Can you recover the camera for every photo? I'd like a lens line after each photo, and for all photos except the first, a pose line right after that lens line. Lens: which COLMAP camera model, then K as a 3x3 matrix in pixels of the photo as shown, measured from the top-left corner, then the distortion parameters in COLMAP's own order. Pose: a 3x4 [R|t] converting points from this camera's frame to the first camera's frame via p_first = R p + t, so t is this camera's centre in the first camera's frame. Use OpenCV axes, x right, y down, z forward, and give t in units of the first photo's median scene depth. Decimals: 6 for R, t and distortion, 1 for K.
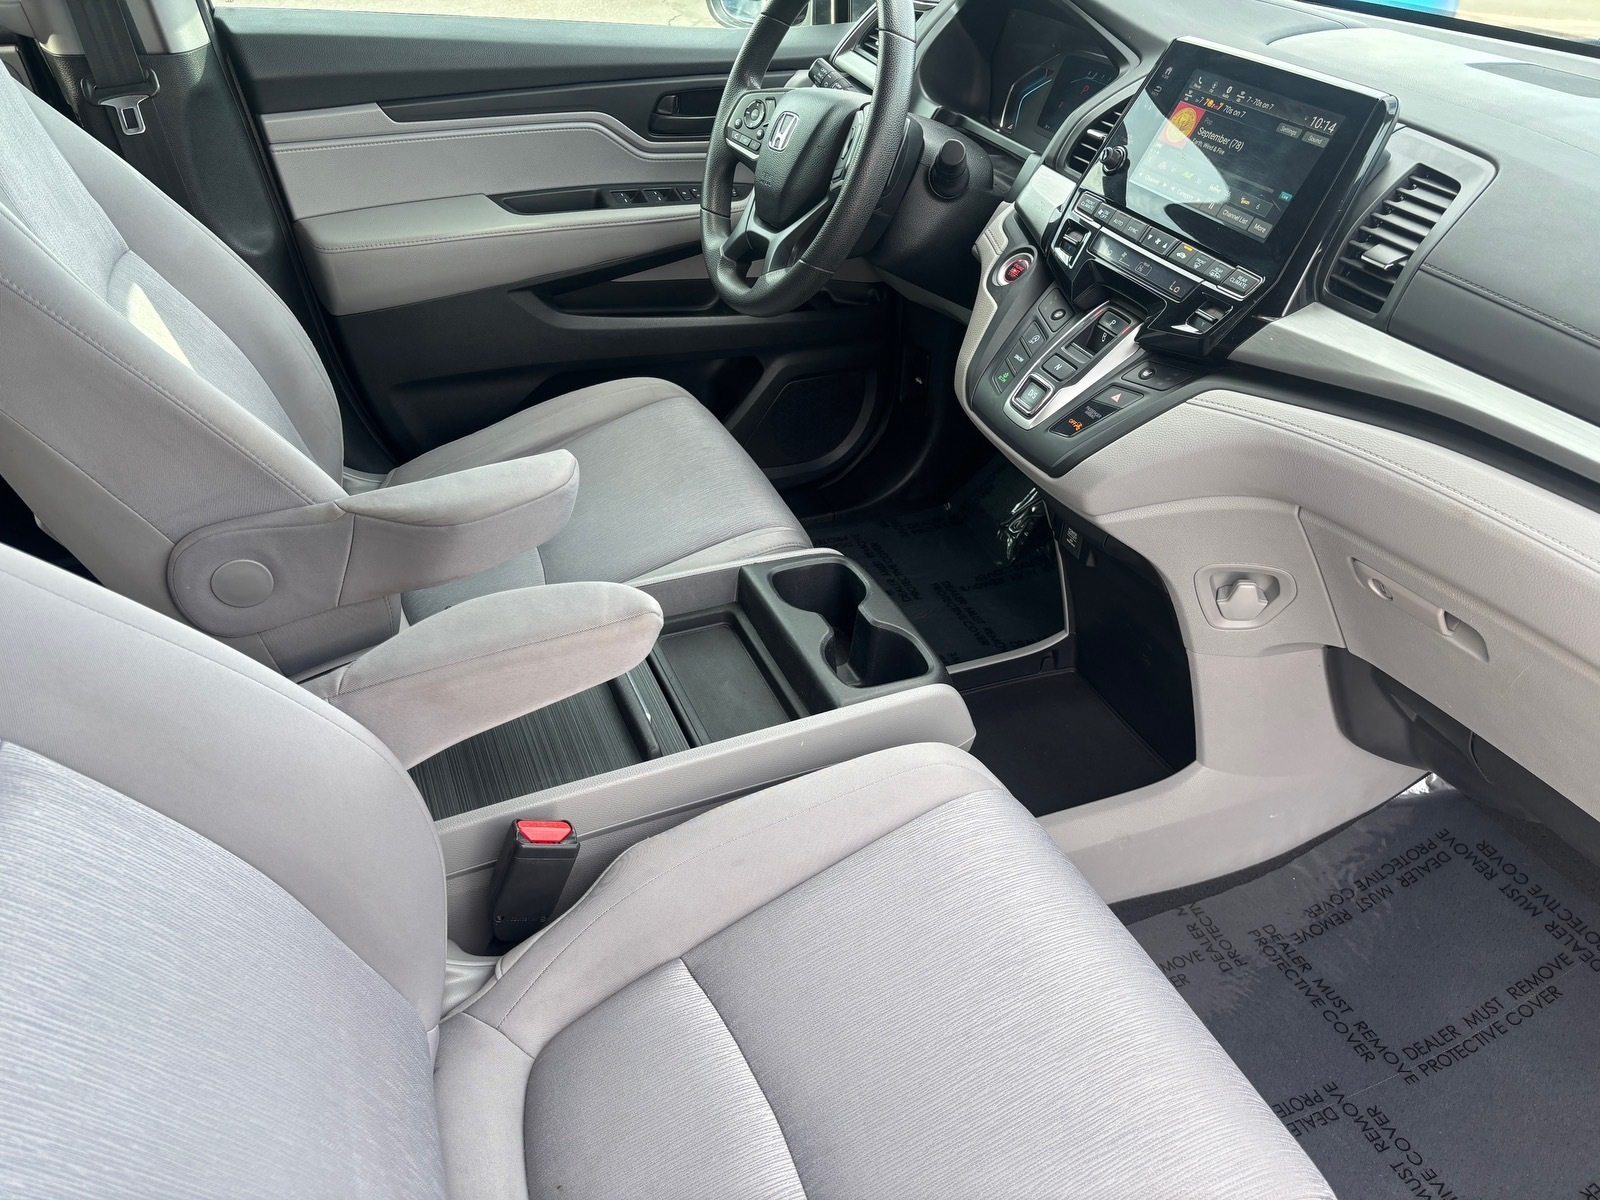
lens RADIAL K [[1196.7, 0, 774.2], [0, 1196.7, 578.5], [0, 0, 1]] dist [0.049653, -0.045148]
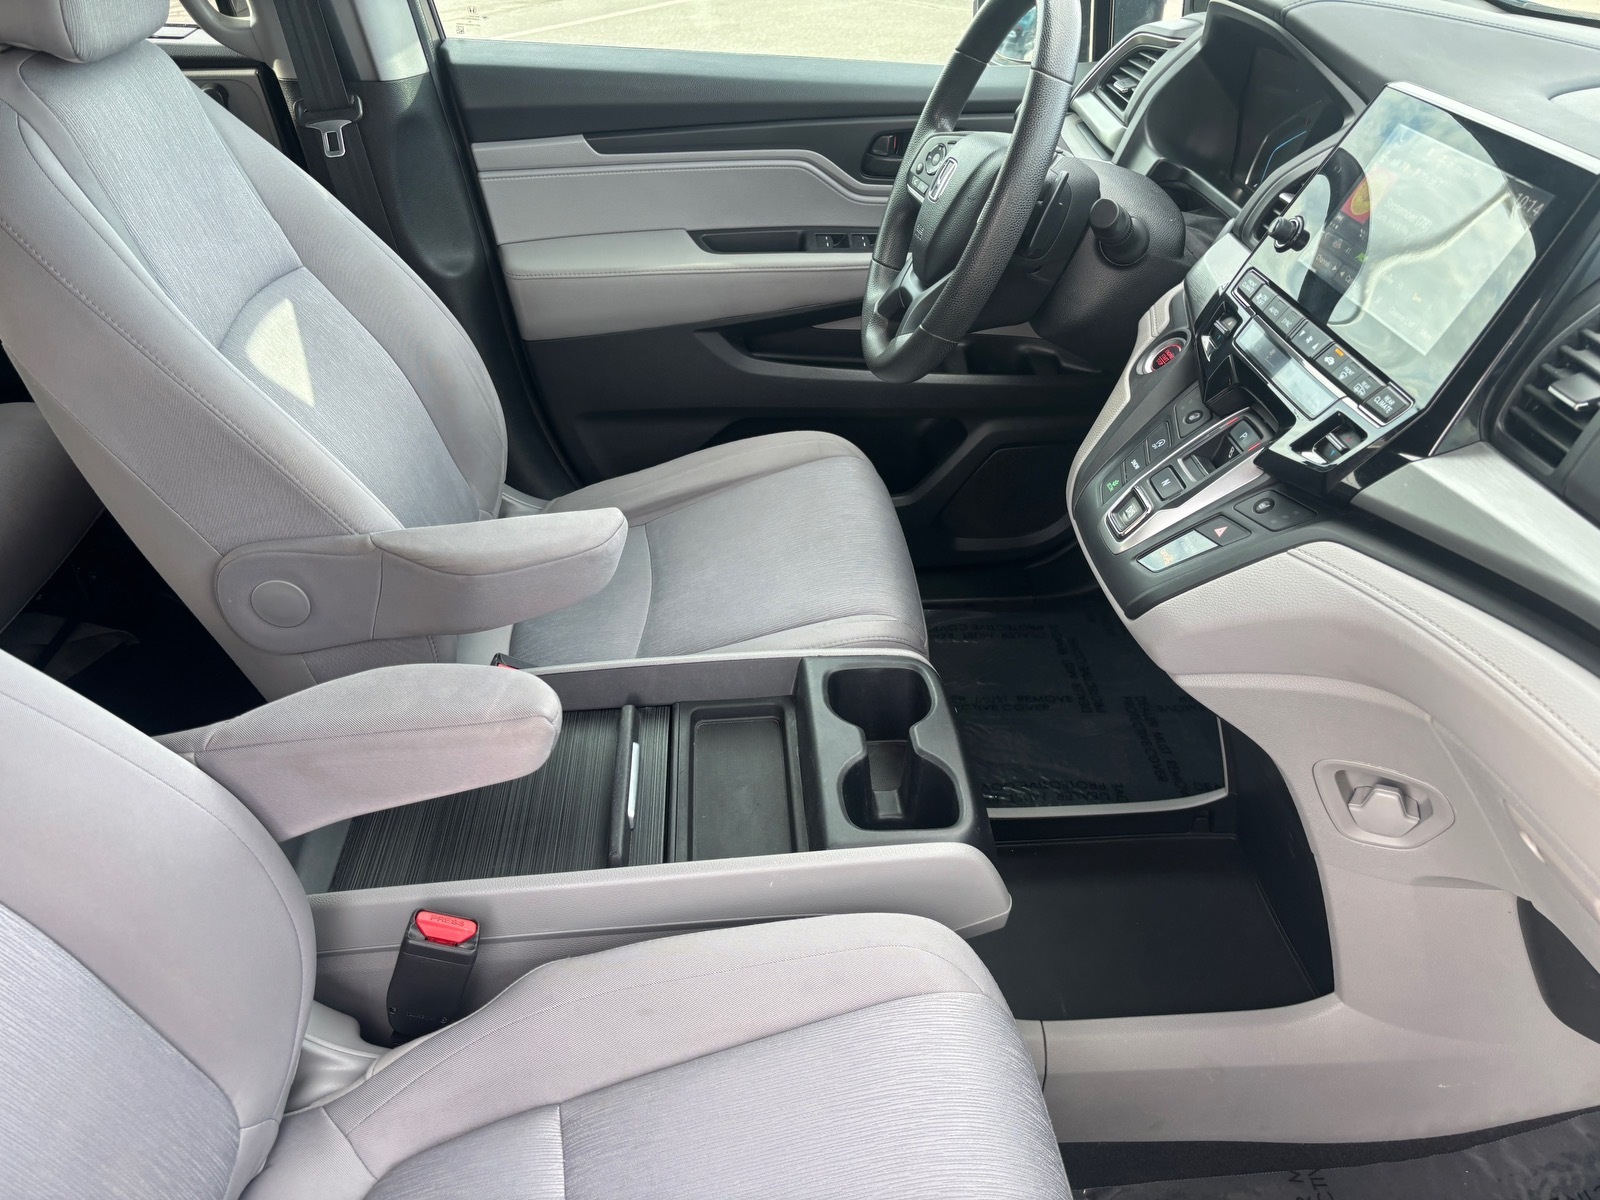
lens RADIAL K [[1196.7, 0, 774.2], [0, 1196.7, 578.5], [0, 0, 1]] dist [0.049653, -0.045148]
pose [[0.948751, 0.137210, -0.284683, 0.199167], [-0.144480, 0.989497, -0.004590, -0.062098], [0.281063, 0.045485, 0.958611, 0.135395]]
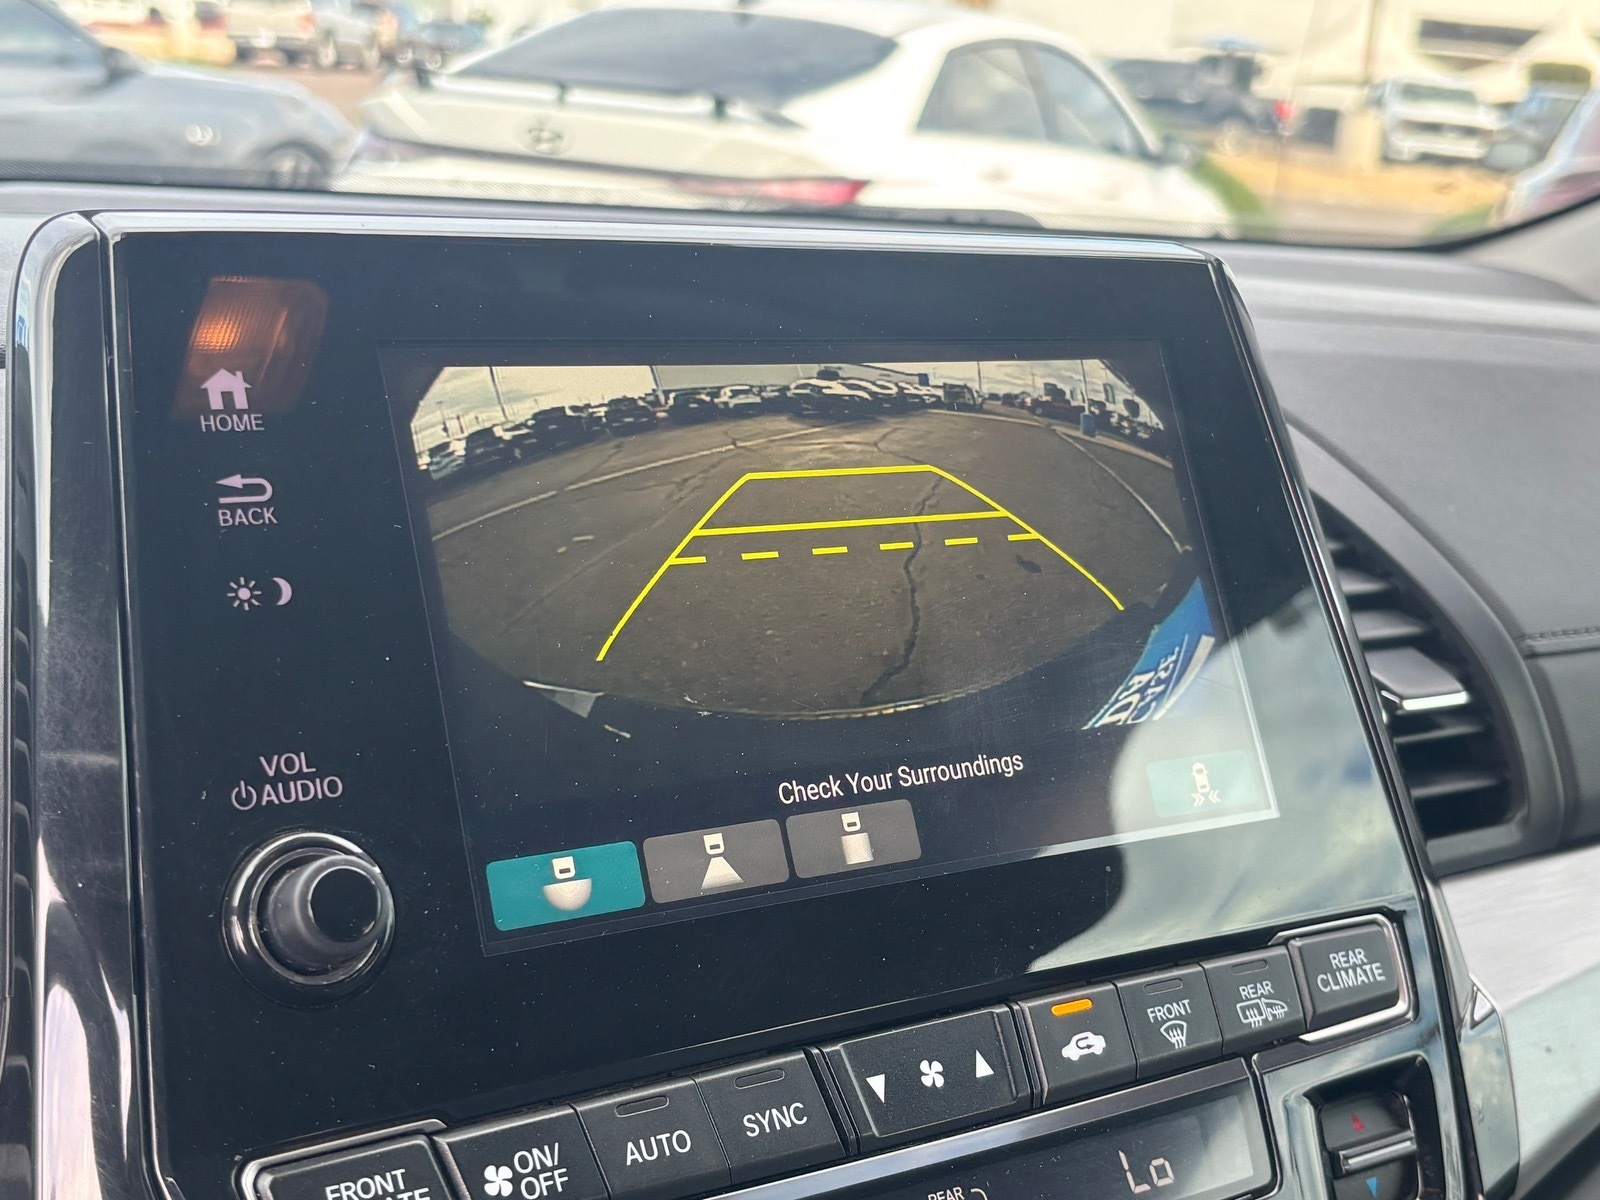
lens RADIAL K [[2290.8, 0, 820.6], [0, 2290.8, 600.2], [0, 0, 1]] dist [0.032633, -0.031168]
pose [[-0.231379, -0.266123, 0.935758, -0.016333], [0.472461, 0.810080, 0.347204, -0.417148], [-0.850437, 0.522445, -0.061703, 0.852629]]
